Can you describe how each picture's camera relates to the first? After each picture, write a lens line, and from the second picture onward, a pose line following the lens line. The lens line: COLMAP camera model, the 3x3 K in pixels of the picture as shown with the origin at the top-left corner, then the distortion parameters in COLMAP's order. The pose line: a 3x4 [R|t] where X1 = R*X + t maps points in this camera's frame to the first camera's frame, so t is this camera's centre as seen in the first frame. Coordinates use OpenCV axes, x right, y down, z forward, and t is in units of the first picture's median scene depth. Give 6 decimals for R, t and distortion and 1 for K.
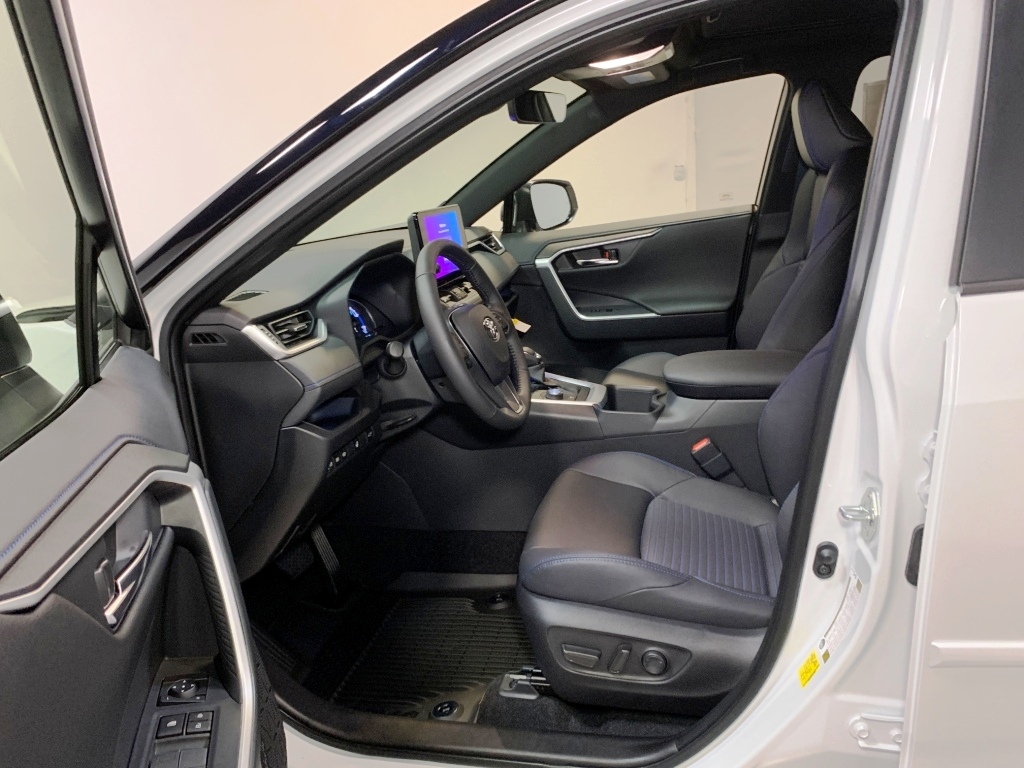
lens RADIAL K [[780.6, 0, 512.0], [0, 780.6, 384.0], [0, 0, 1]] dist [-0.026259, -0.000949]
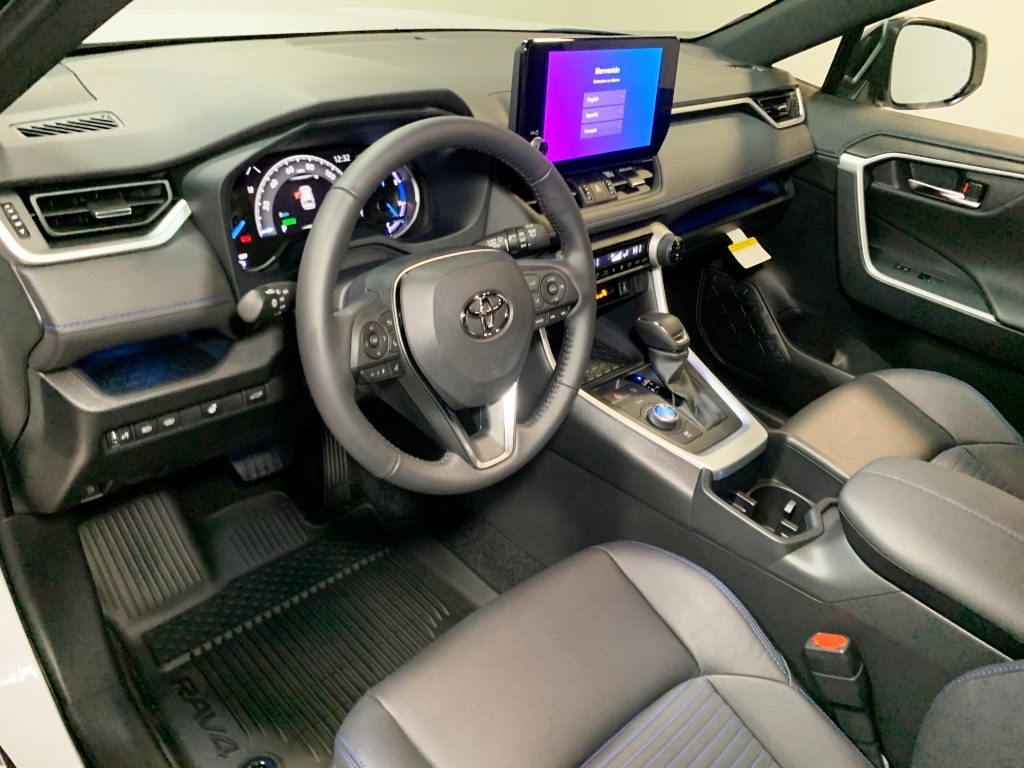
lens RADIAL K [[780.6, 0, 512.0], [0, 780.6, 384.0], [0, 0, 1]] dist [-0.026259, -0.000949]
pose [[0.817217, 0.450909, -0.358938, 0.118608], [-0.326152, 0.875308, 0.357018, -0.133570], [0.475164, -0.174693, 0.862381, 0.316004]]
